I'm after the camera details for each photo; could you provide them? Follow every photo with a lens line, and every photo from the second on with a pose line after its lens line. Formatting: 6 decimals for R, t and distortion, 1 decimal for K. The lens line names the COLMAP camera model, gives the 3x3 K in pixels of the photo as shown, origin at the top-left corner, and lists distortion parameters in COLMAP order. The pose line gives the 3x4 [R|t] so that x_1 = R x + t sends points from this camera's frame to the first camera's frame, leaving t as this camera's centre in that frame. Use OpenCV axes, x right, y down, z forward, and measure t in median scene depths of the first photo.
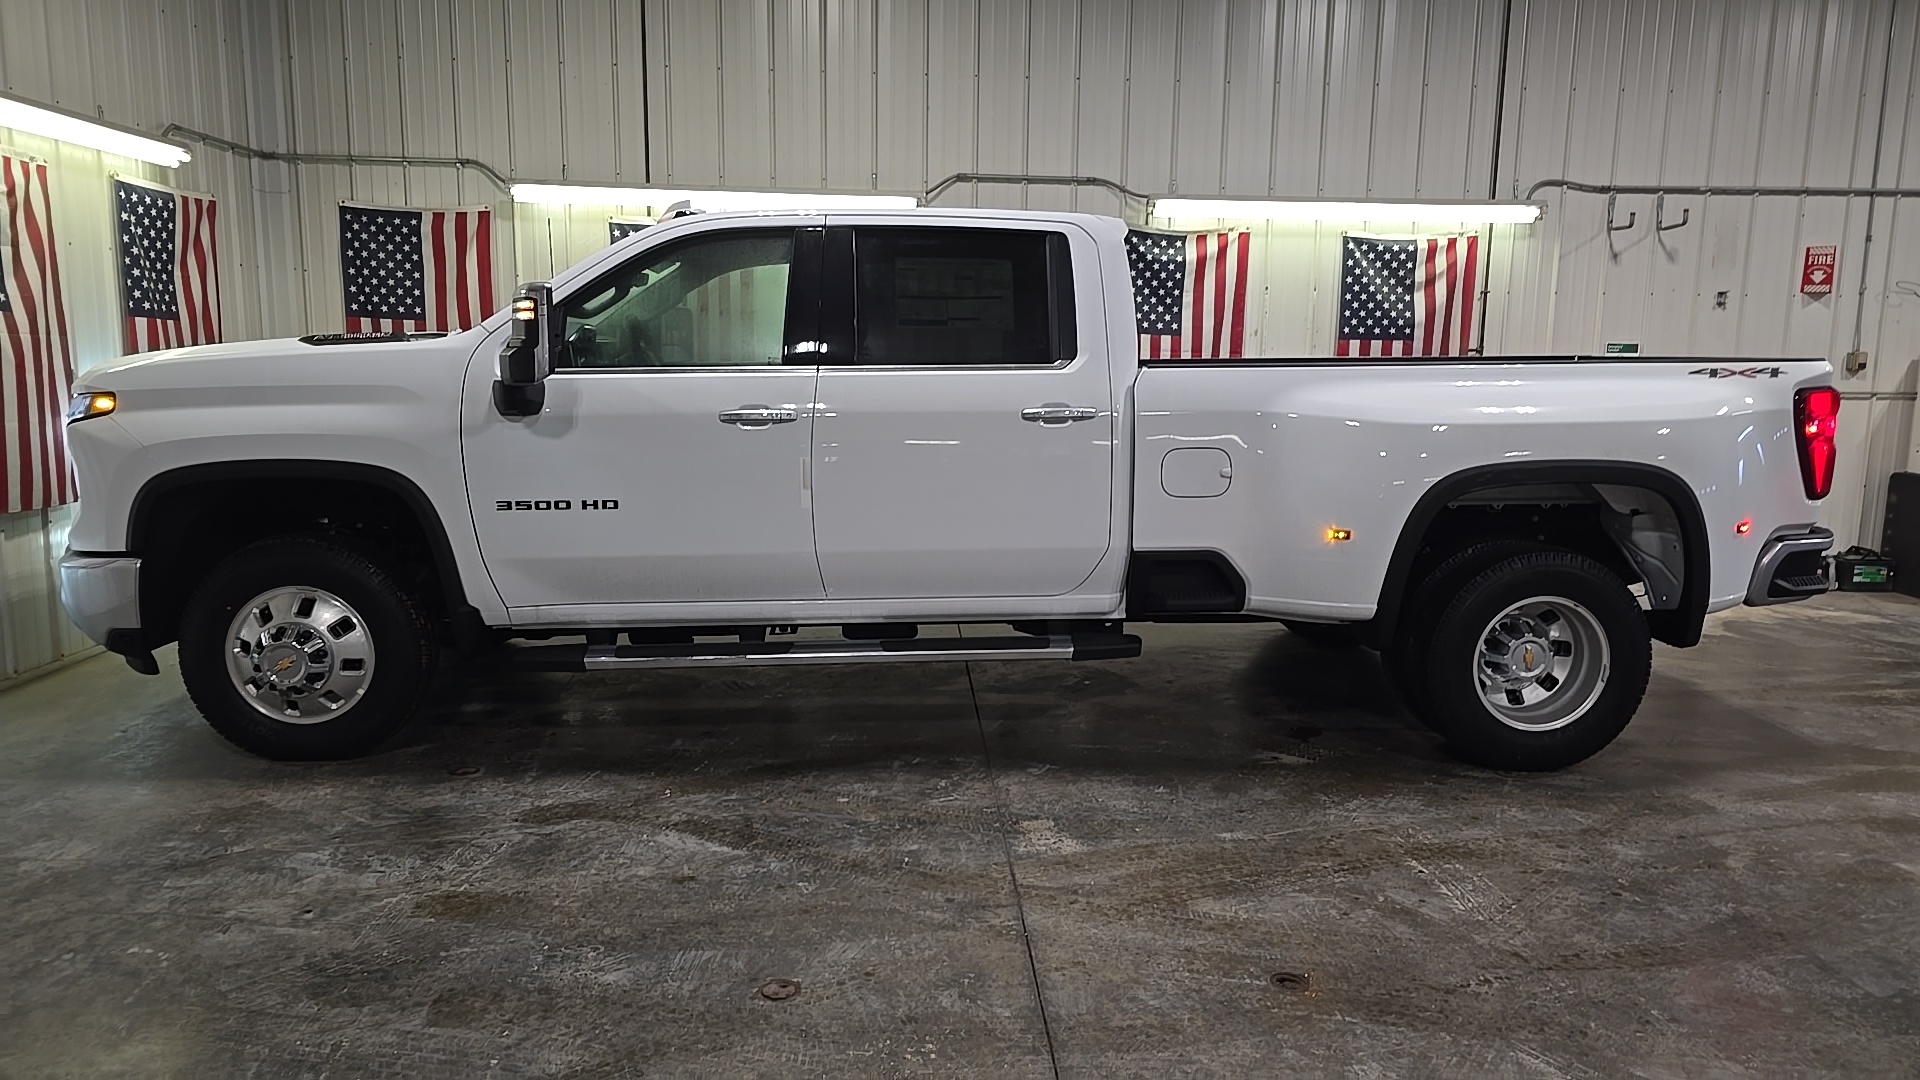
lens RADIAL K [[1289.7, 0, 957.8], [0, 1289.7, 559.5], [0, 0, 1]] dist [0.046384, -0.039682]
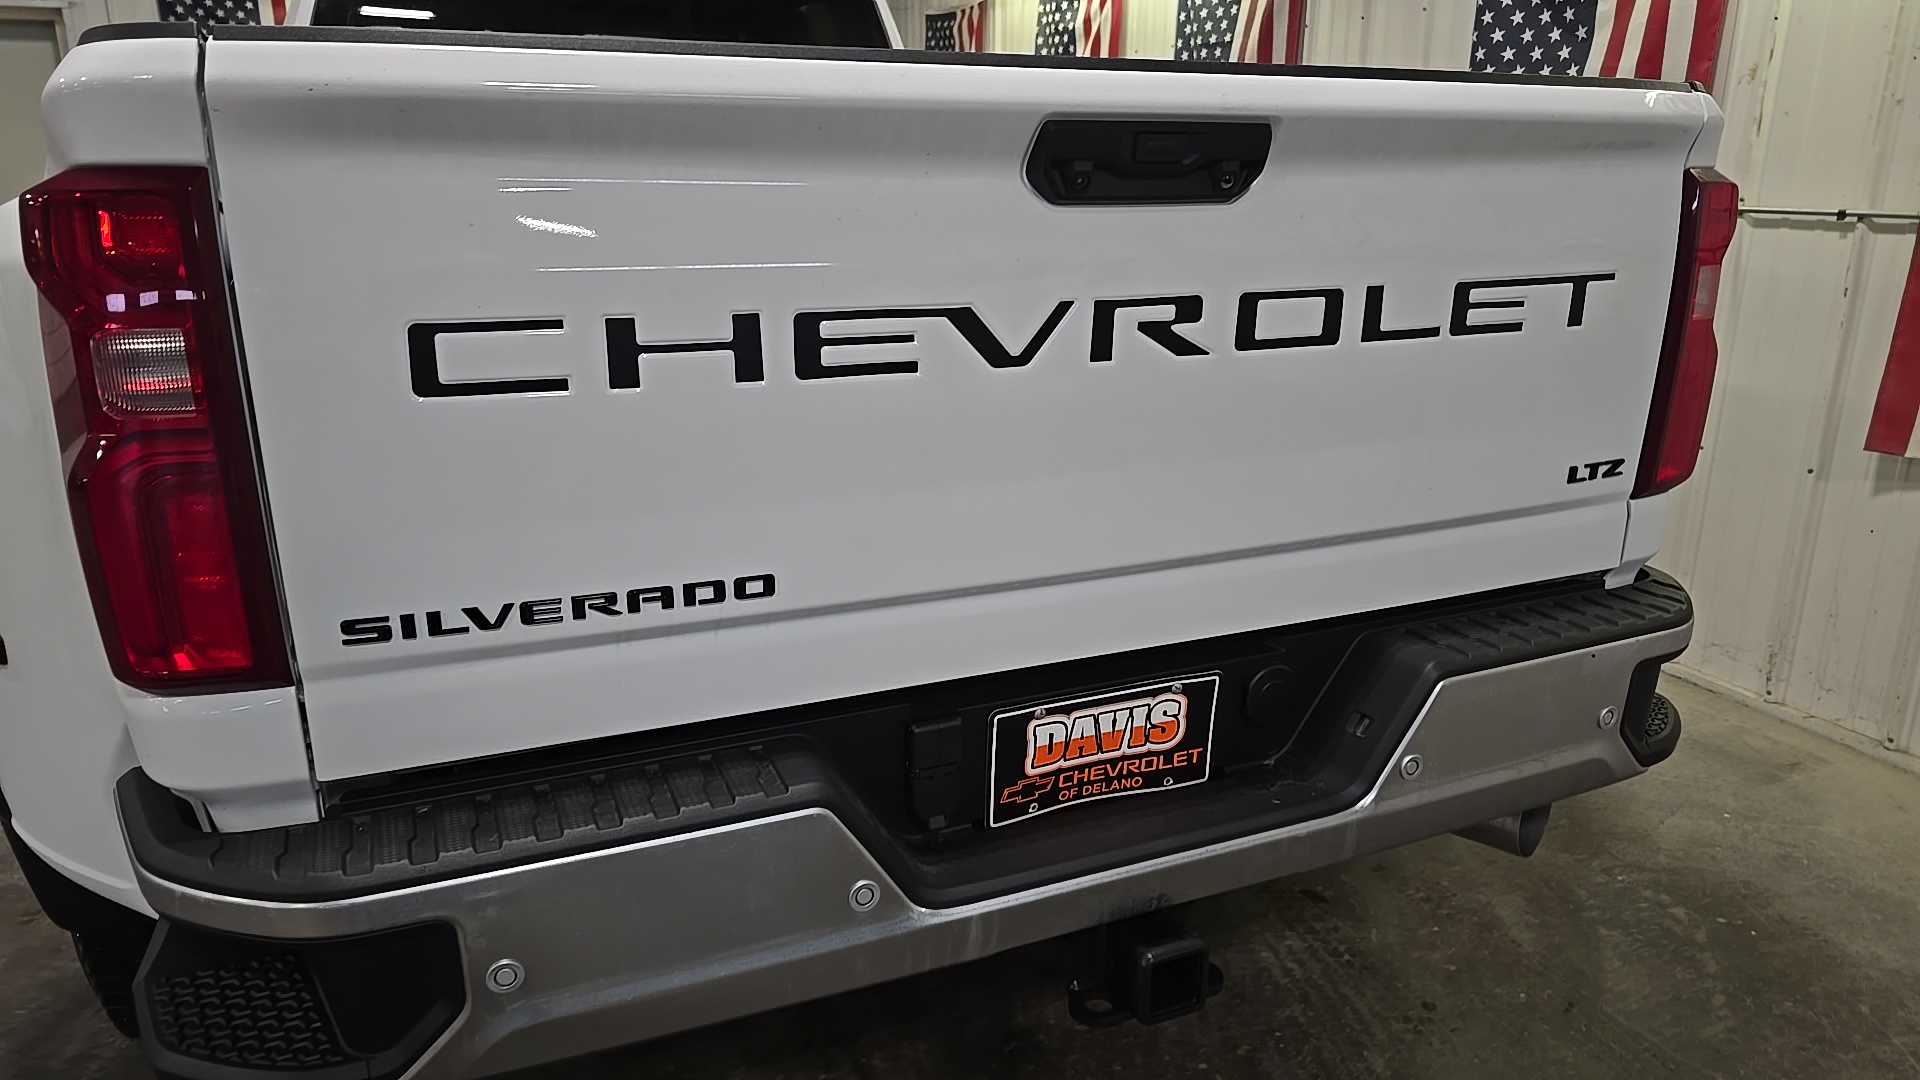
lens RADIAL K [[1295.1, 0, 960.0], [0, 1295.1, 540.0], [0, 0, 1]] dist [0.062223, -0.056432]
pose [[0.346098, 0.254565, -0.903002, 0.967668], [-0.157510, 0.964590, 0.211558, -0.152060], [0.924882, 0.069013, 0.373939, 1.129377]]
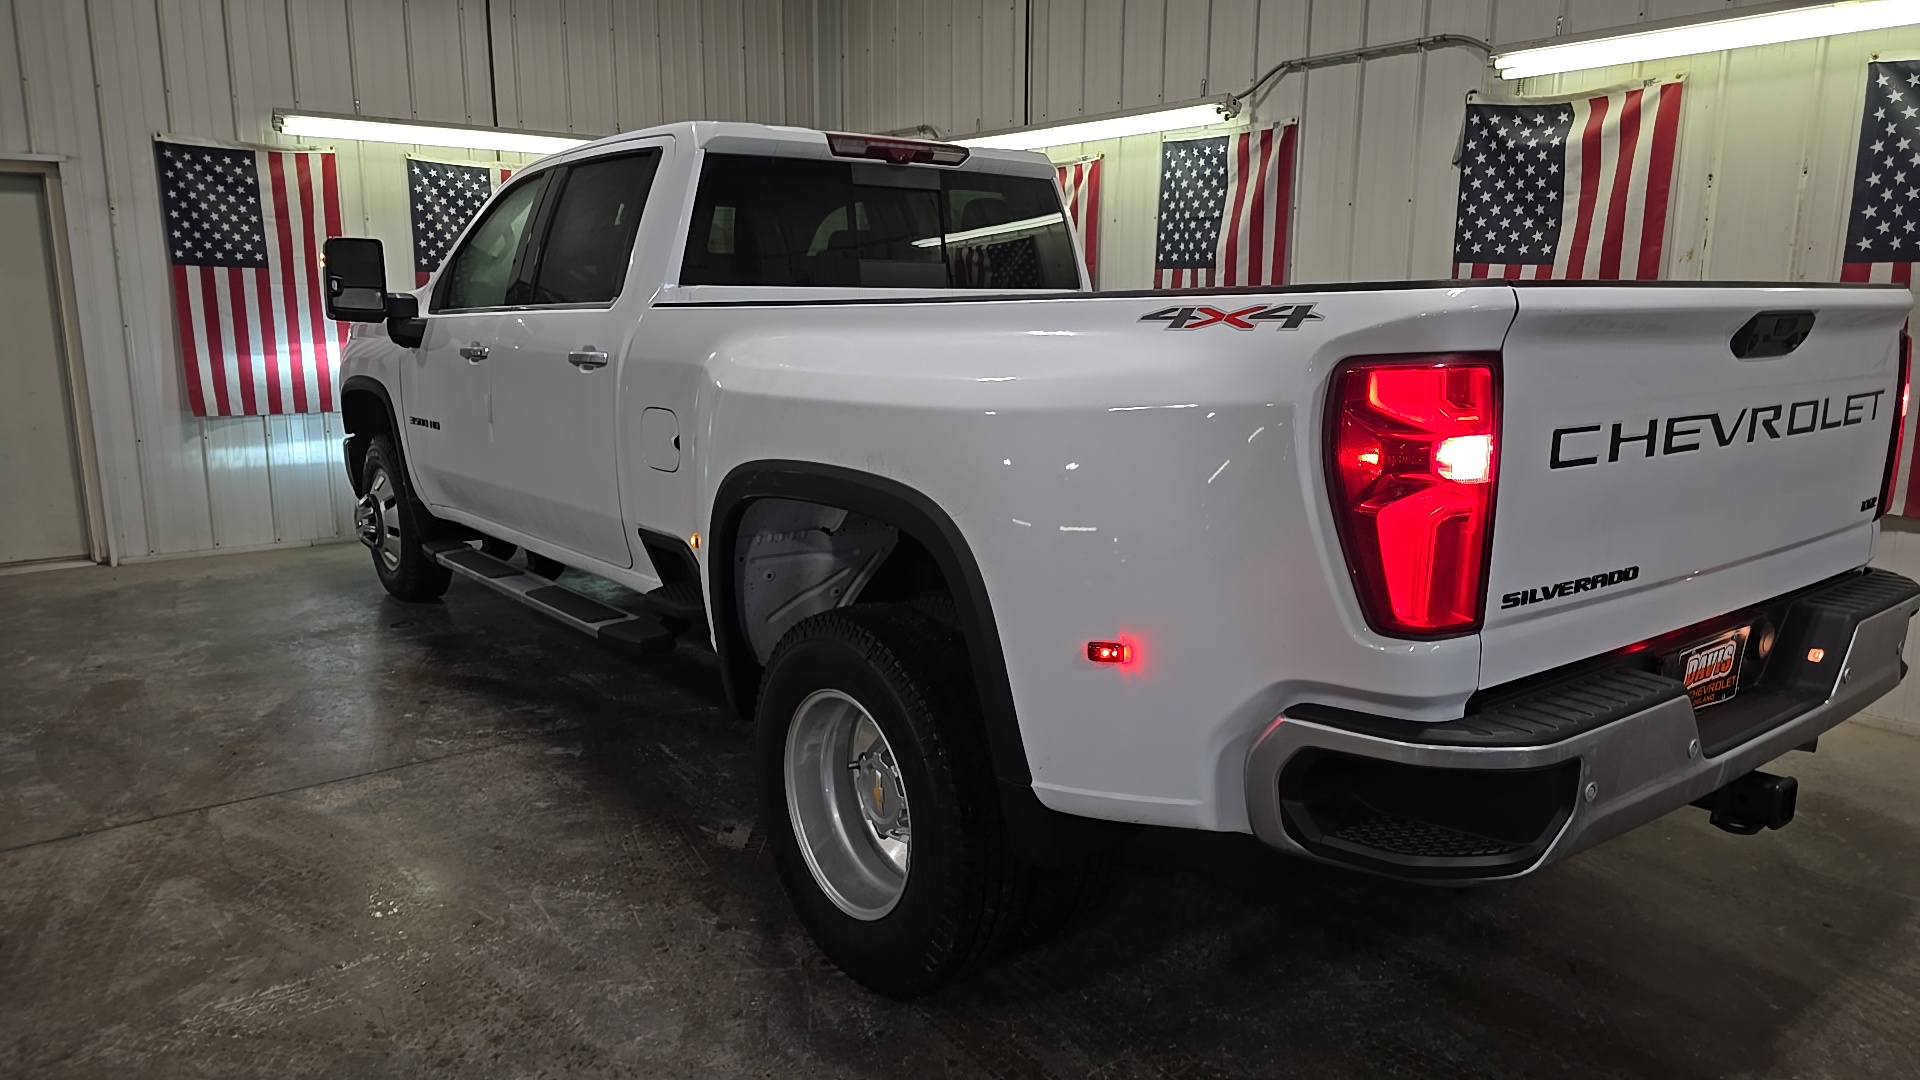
lens RADIAL K [[1308.5, 0, 932.1], [0, 1308.5, 545.0], [0, 0, 1]] dist [0.056739, -0.034468]
pose [[0.560810, 0.147009, -0.814789, 0.961773], [-0.134106, 0.987244, 0.085821, -0.095357], [0.817011, 0.061139, 0.573371, 0.694891]]
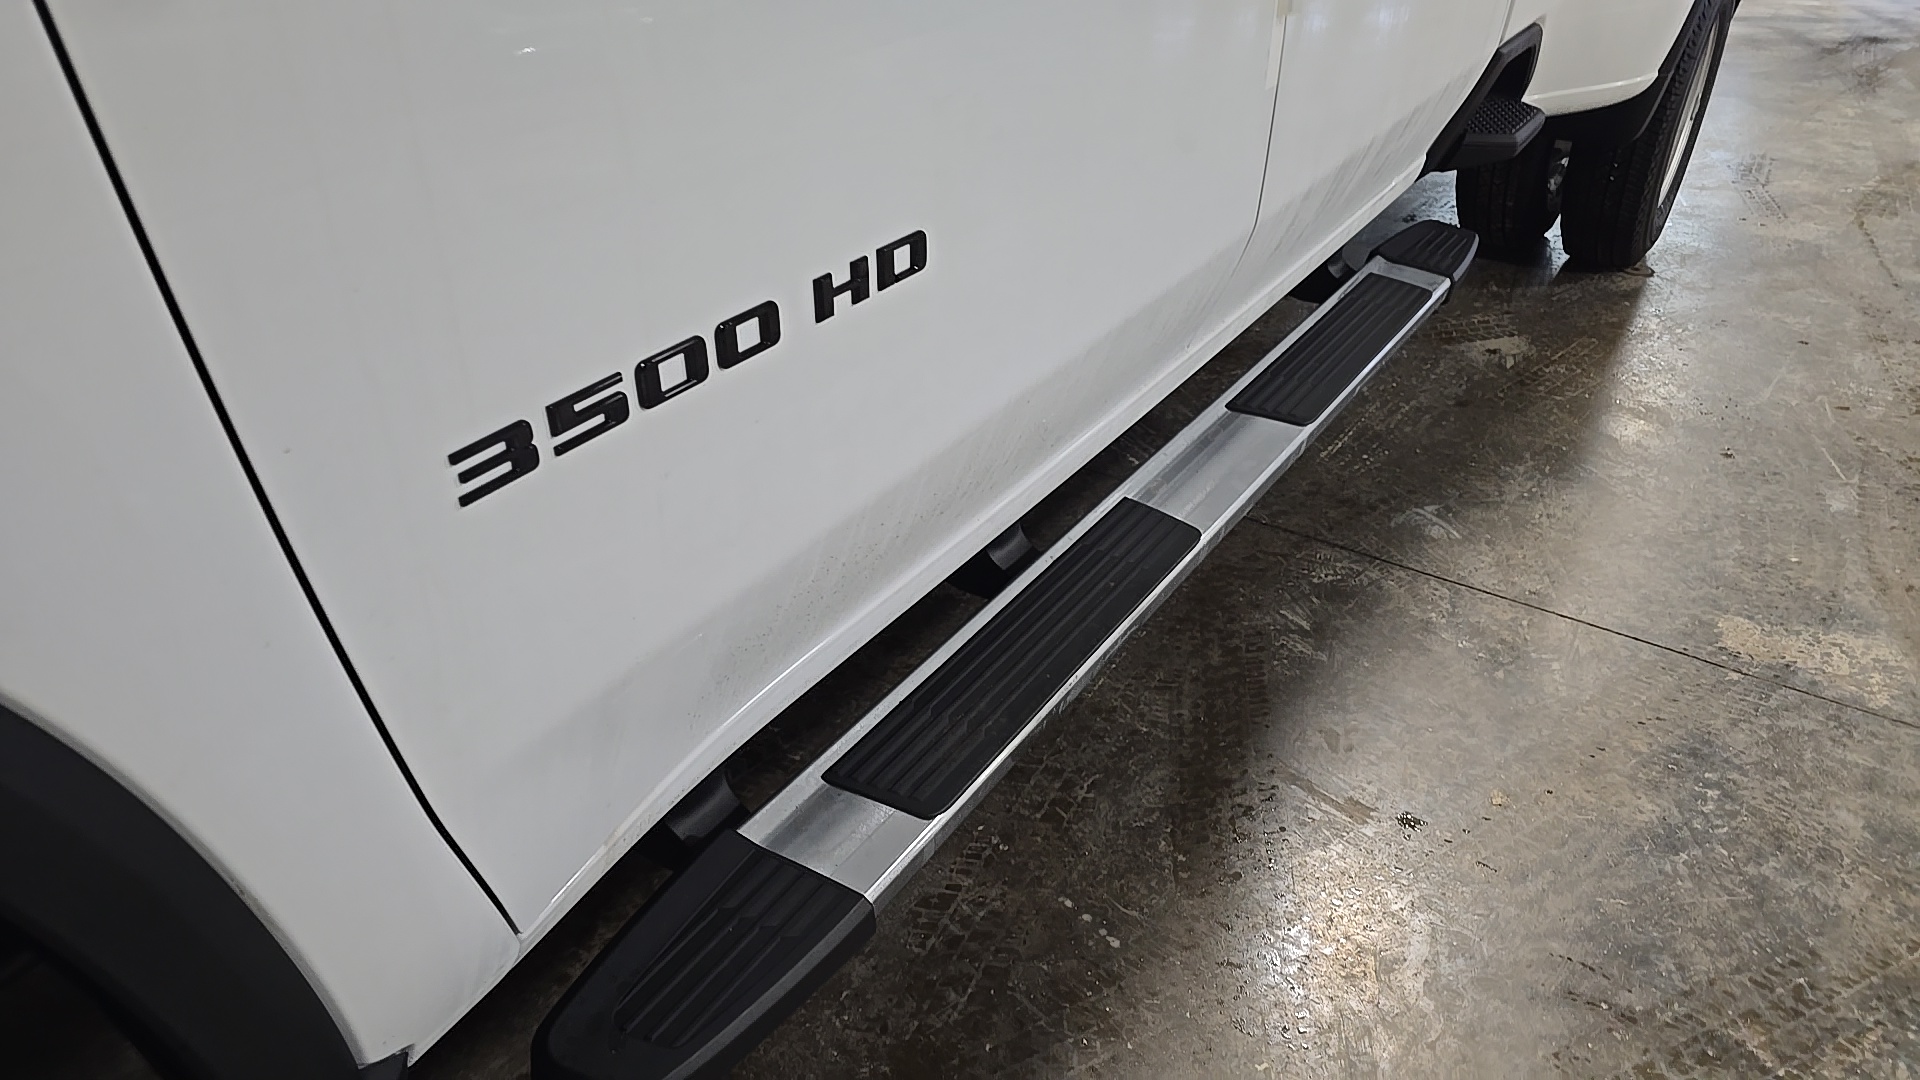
lens RADIAL K [[1289.7, 0, 957.8], [0, 1289.7, 559.5], [0, 0, 1]] dist [0.046384, -0.039682]
pose [[0.601976, -0.438049, 0.667636, -0.421316], [0.140399, 0.881136, 0.451539, -0.091683], [-0.786074, -0.178080, 0.591924, 0.862307]]
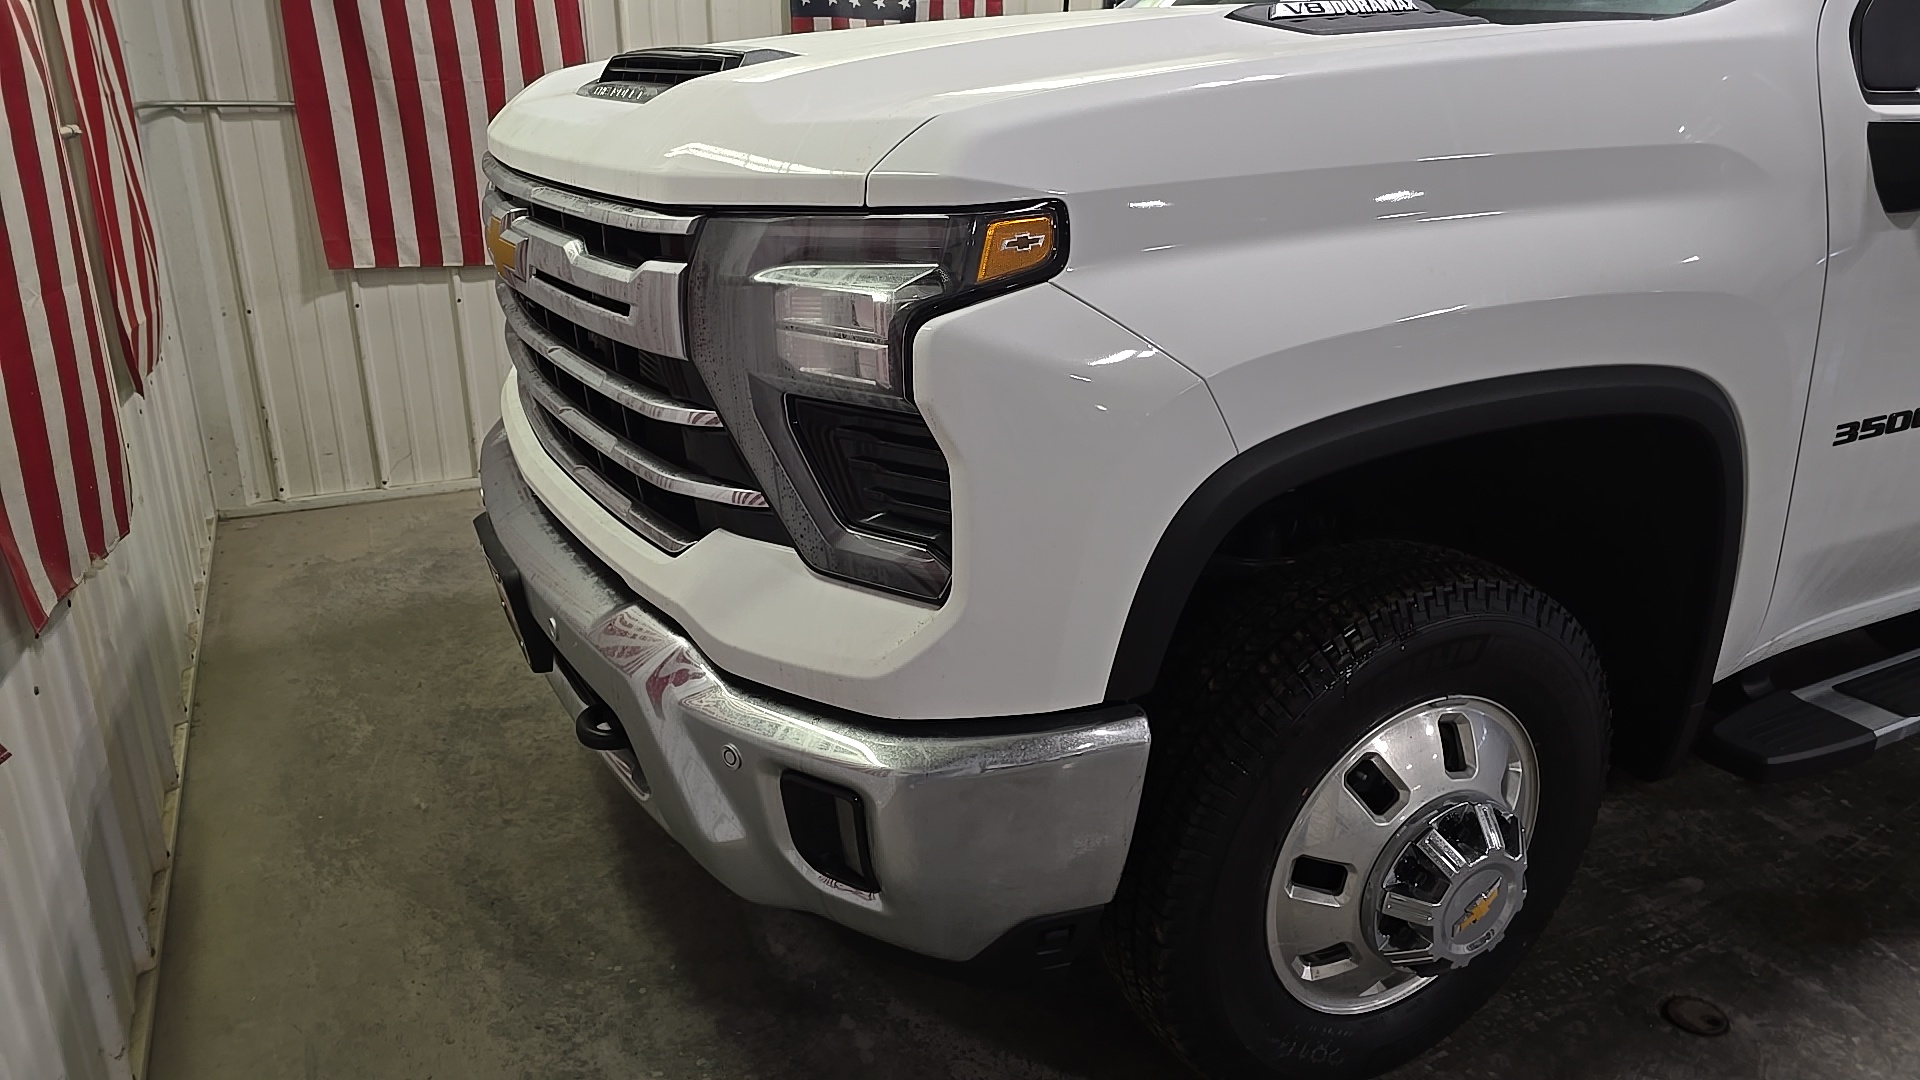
lens RADIAL K [[1295.1, 0, 960.0], [0, 1295.1, 540.0], [0, 0, 1]] dist [0.062223, -0.056432]
pose [[0.915078, -0.136289, 0.379549, -0.777792], [0.063175, 0.977988, 0.198865, -0.110595], [-0.398297, -0.157999, 0.903546, 0.718777]]
